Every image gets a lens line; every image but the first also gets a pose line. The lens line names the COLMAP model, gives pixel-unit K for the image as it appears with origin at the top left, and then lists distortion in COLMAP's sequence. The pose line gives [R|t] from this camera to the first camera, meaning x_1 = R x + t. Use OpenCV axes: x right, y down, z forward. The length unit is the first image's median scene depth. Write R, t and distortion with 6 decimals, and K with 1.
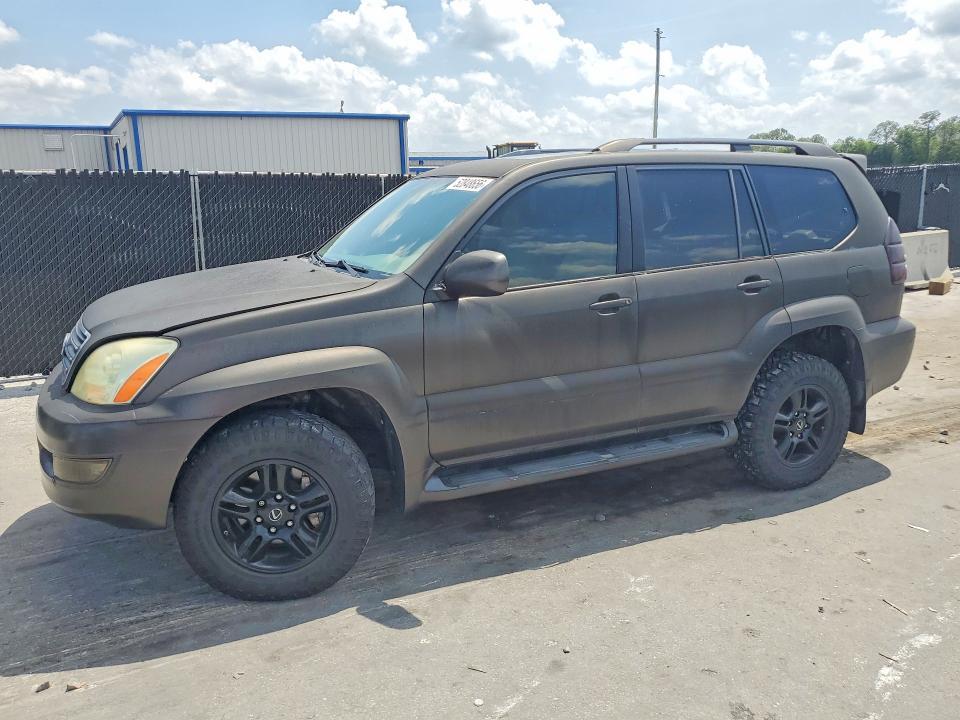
lens RADIAL K [[740.8, 0, 481.3], [0, 740.8, 353.8], [0, 0, 1]] dist [0.021740, -0.011884]
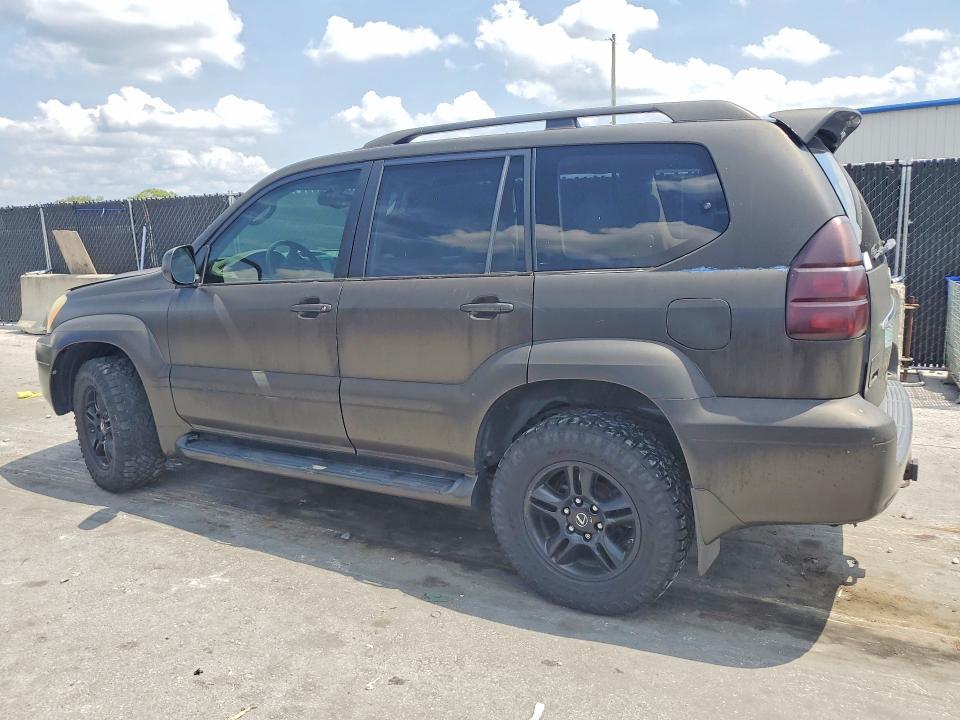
lens RADIAL K [[740.8, 0, 481.9], [0, 740.8, 364.5], [0, 0, 1]] dist [0.021740, -0.011884]
pose [[0.586956, 0.152062, -0.795211, 0.992302], [-0.145264, 0.986044, 0.081332, -0.097957], [0.796481, 0.067778, 0.600853, 0.556103]]
